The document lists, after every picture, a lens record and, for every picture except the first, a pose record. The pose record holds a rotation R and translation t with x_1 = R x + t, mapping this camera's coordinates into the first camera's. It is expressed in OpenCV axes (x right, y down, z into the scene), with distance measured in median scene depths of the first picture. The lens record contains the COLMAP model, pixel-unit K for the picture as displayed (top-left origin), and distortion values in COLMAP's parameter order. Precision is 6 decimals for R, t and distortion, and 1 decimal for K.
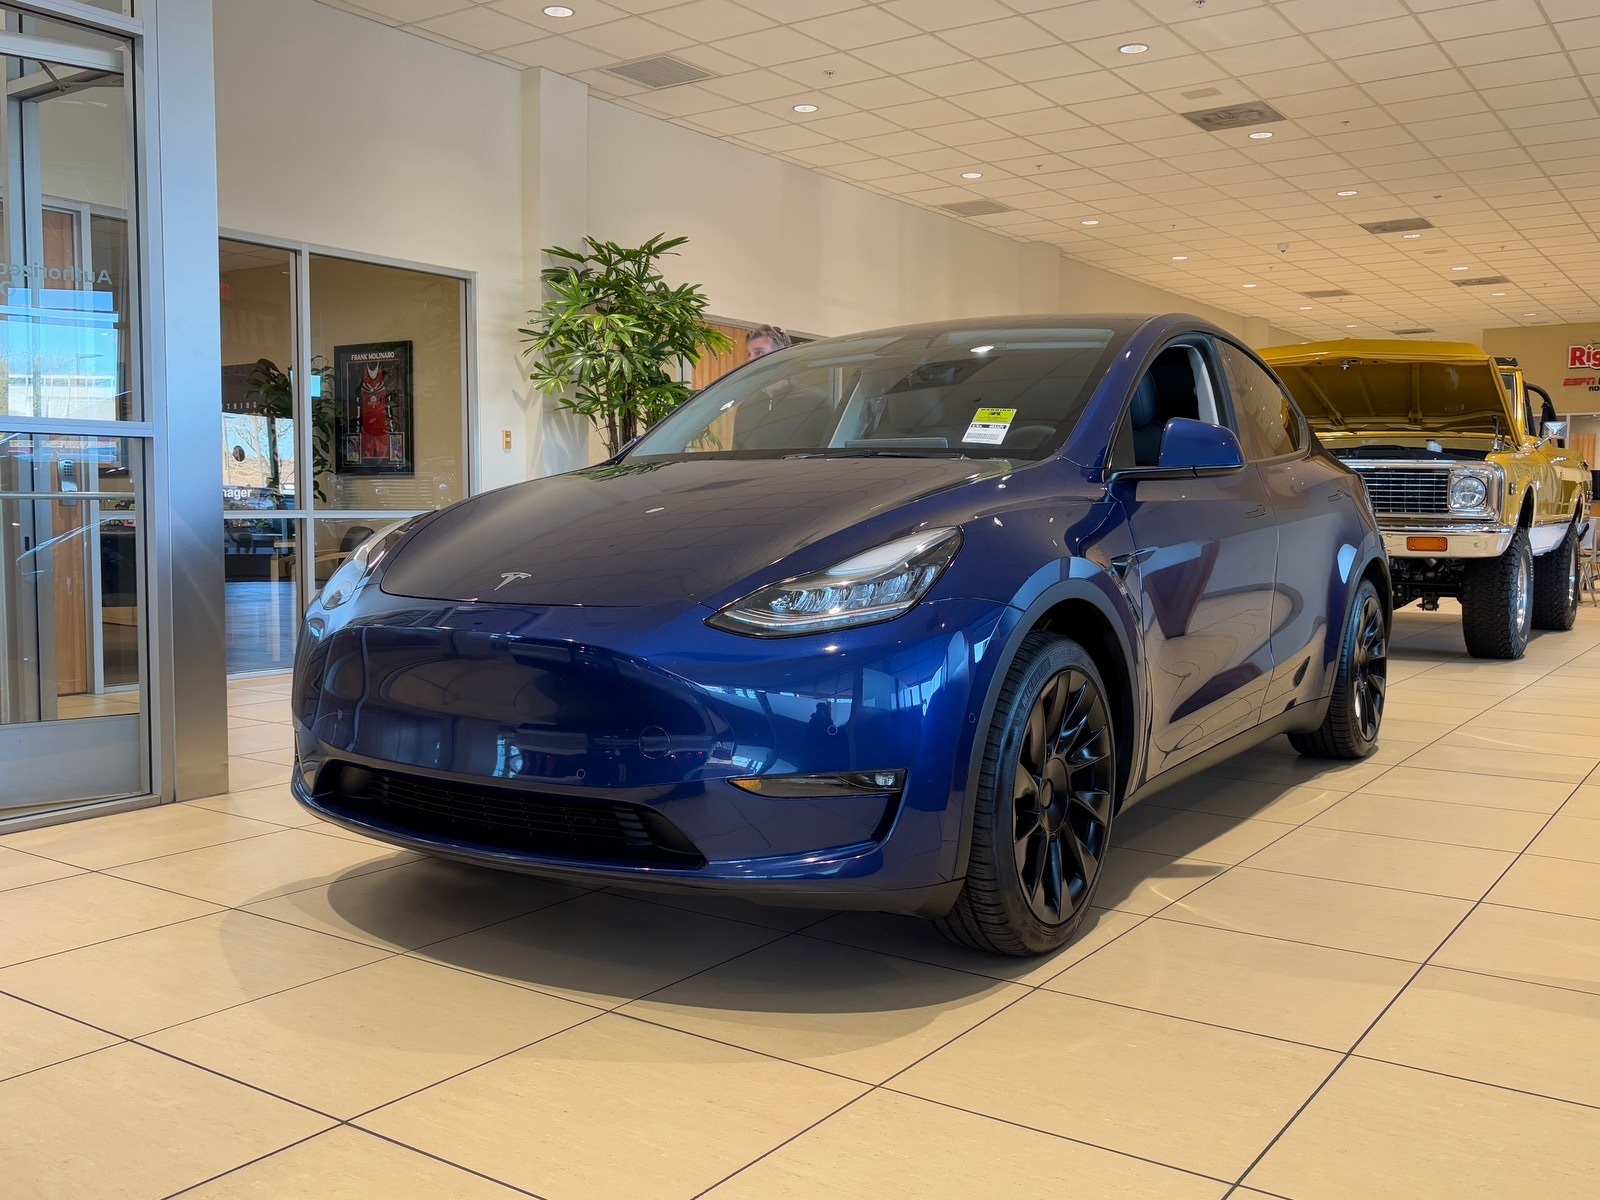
lens RADIAL K [[1438.5, 0, 800.4], [0, 1438.5, 602.9], [0, 0, 1]] dist [-0.005181, 0.011398]
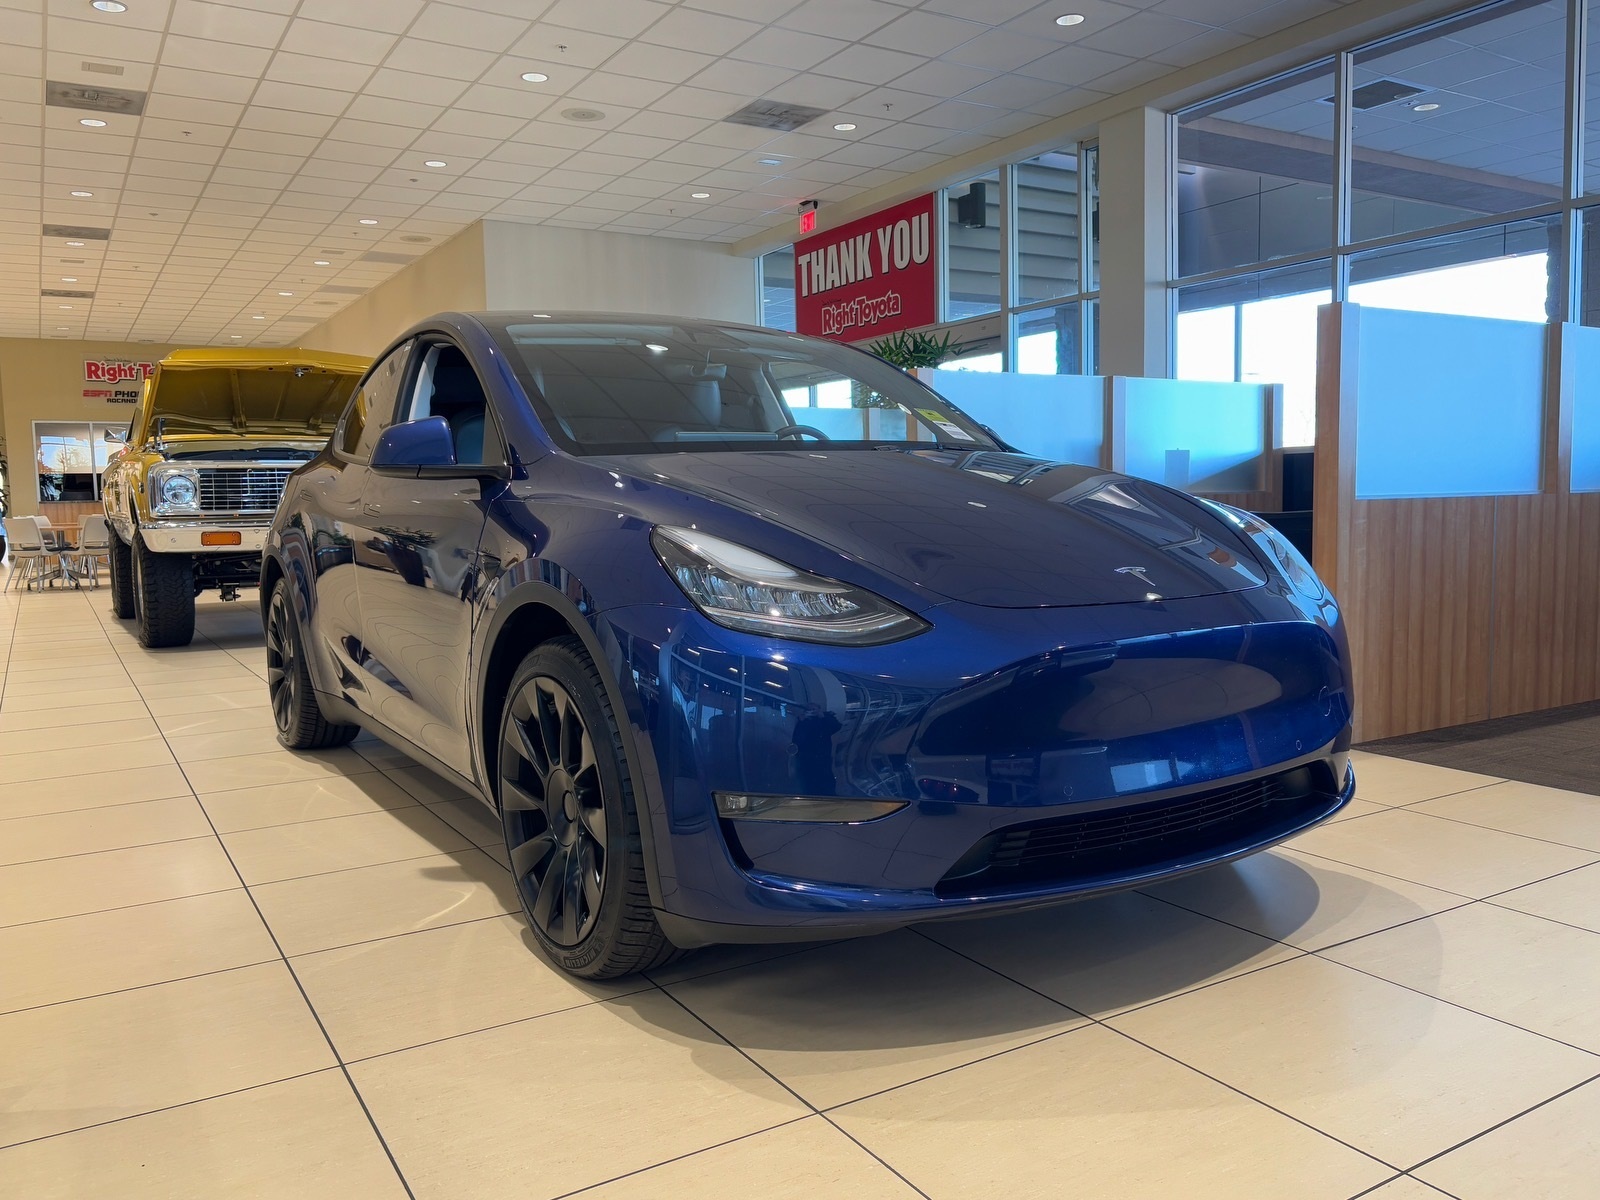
lens RADIAL K [[1249.8, 0, 802.5], [0, 1249.8, 596.5], [0, 0, 1]] dist [0.011556, -0.001364]
pose [[0.402419, -0.088655, 0.911153, -0.268334], [0.084709, 0.994636, 0.059366, -0.017611], [-0.911528, 0.053293, 0.407770, 0.225508]]
